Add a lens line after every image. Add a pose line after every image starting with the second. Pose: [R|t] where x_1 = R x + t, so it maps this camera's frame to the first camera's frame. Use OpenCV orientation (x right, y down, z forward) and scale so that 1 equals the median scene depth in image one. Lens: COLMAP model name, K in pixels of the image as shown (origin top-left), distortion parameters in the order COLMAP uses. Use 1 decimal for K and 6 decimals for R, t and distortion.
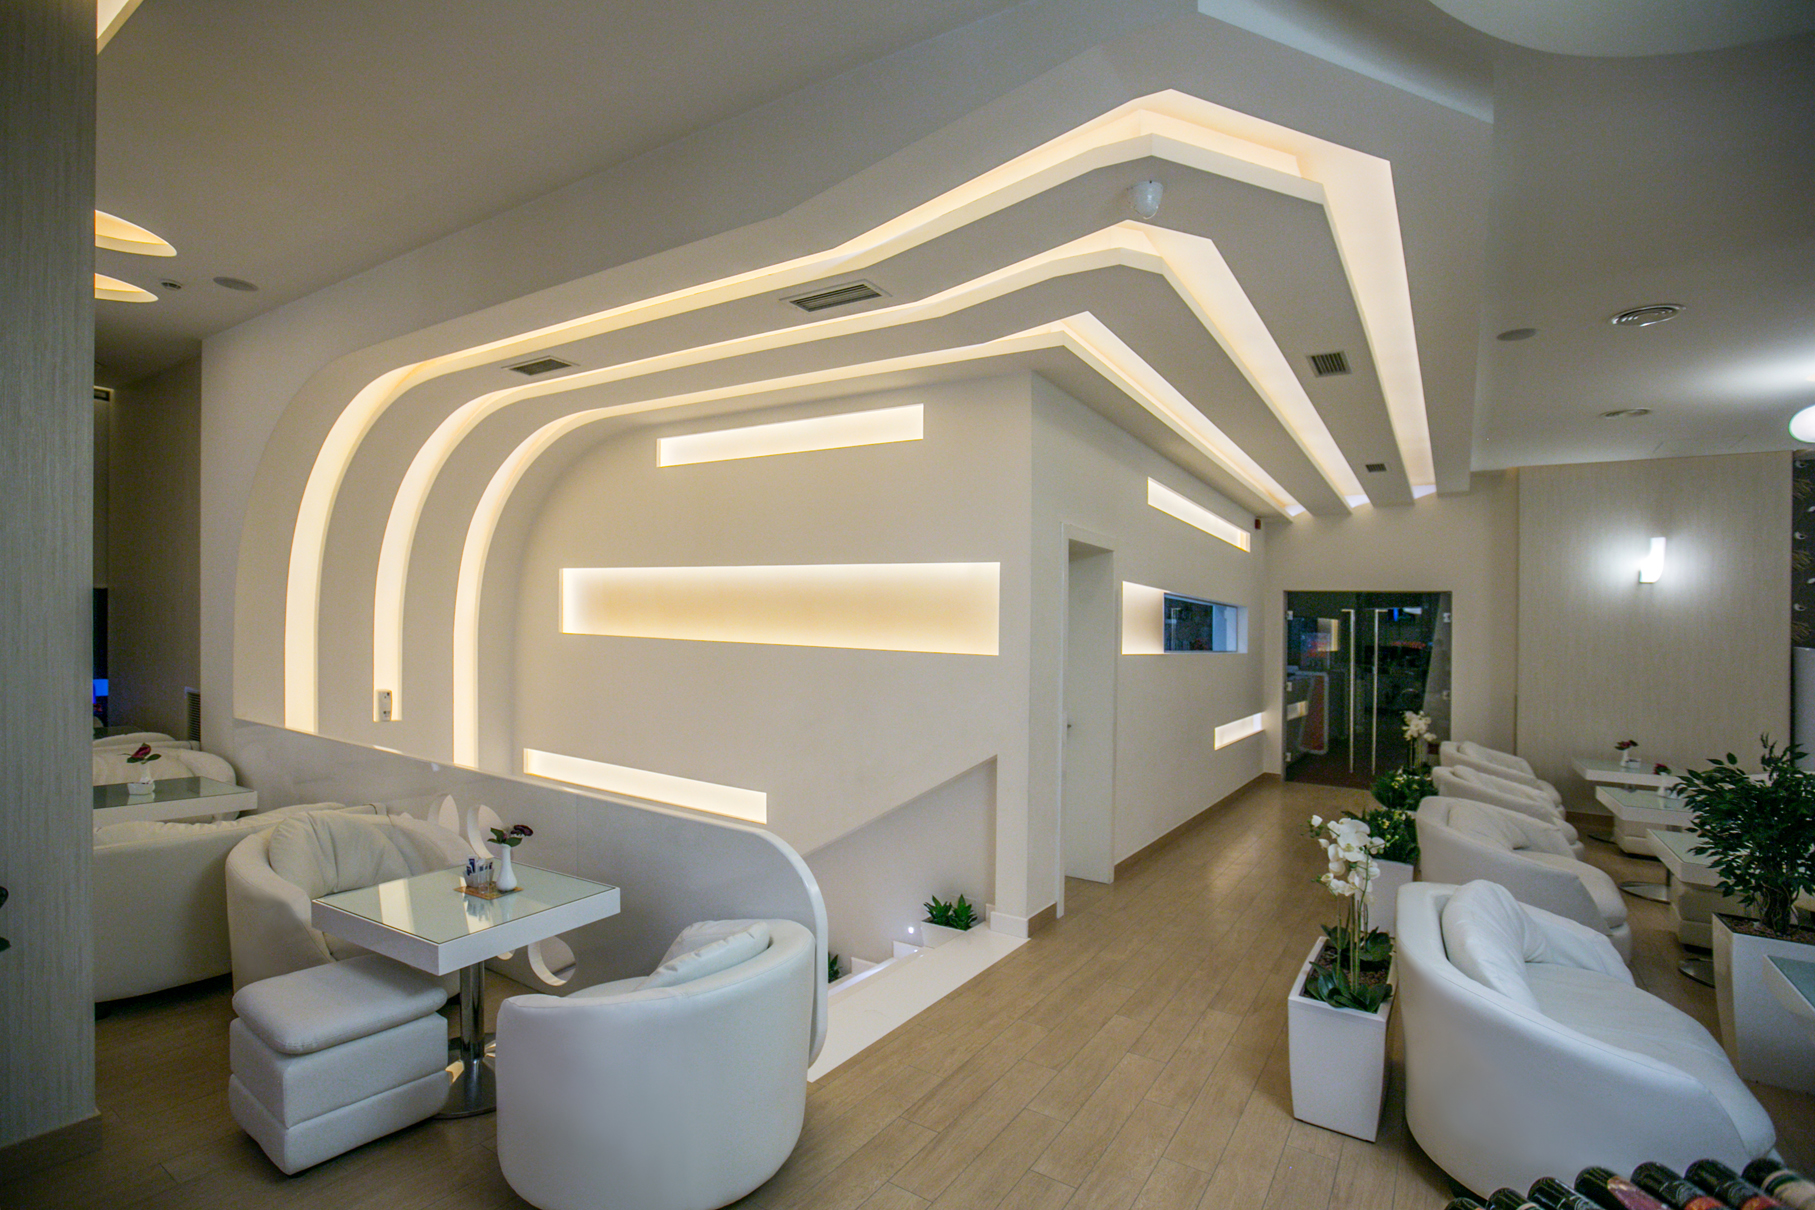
lens RADIAL K [[818.2, 0, 907.5], [0, 818.2, 605.0], [0, 0, 1]] dist [-0.032291, 0.000345]
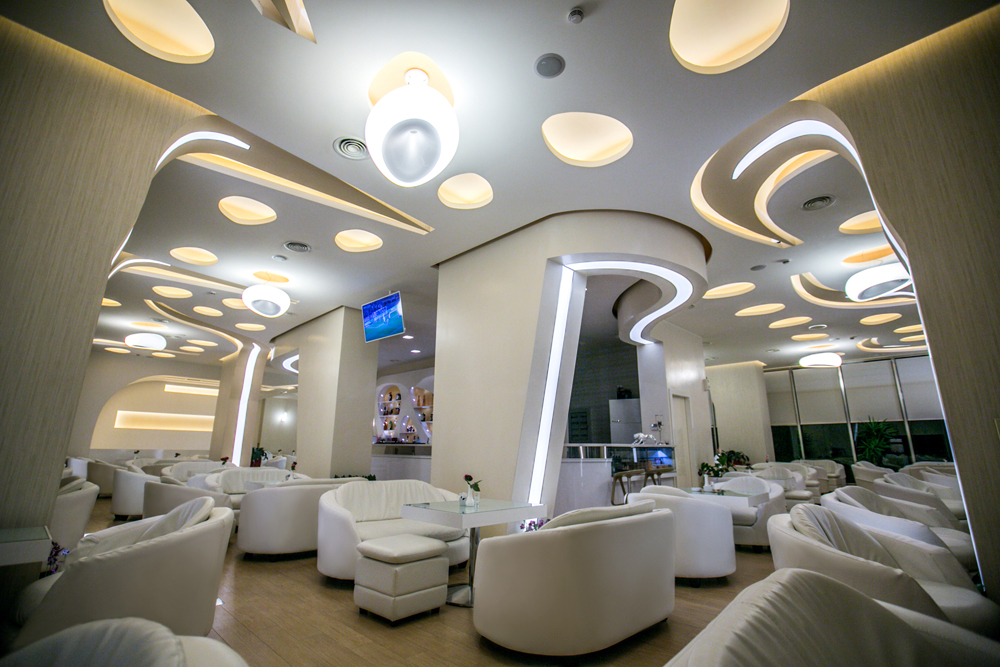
lens RADIAL K [[450.8, 0, 500.0], [0, 450.8, 333.5], [0, 0, 1]] dist [-0.032291, 0.000345]
pose [[0.243073, 0.219440, 0.944861, -2.359864], [-0.008158, 0.974503, -0.224226, 0.059456], [-0.969974, 0.046795, 0.238665, -1.489527]]
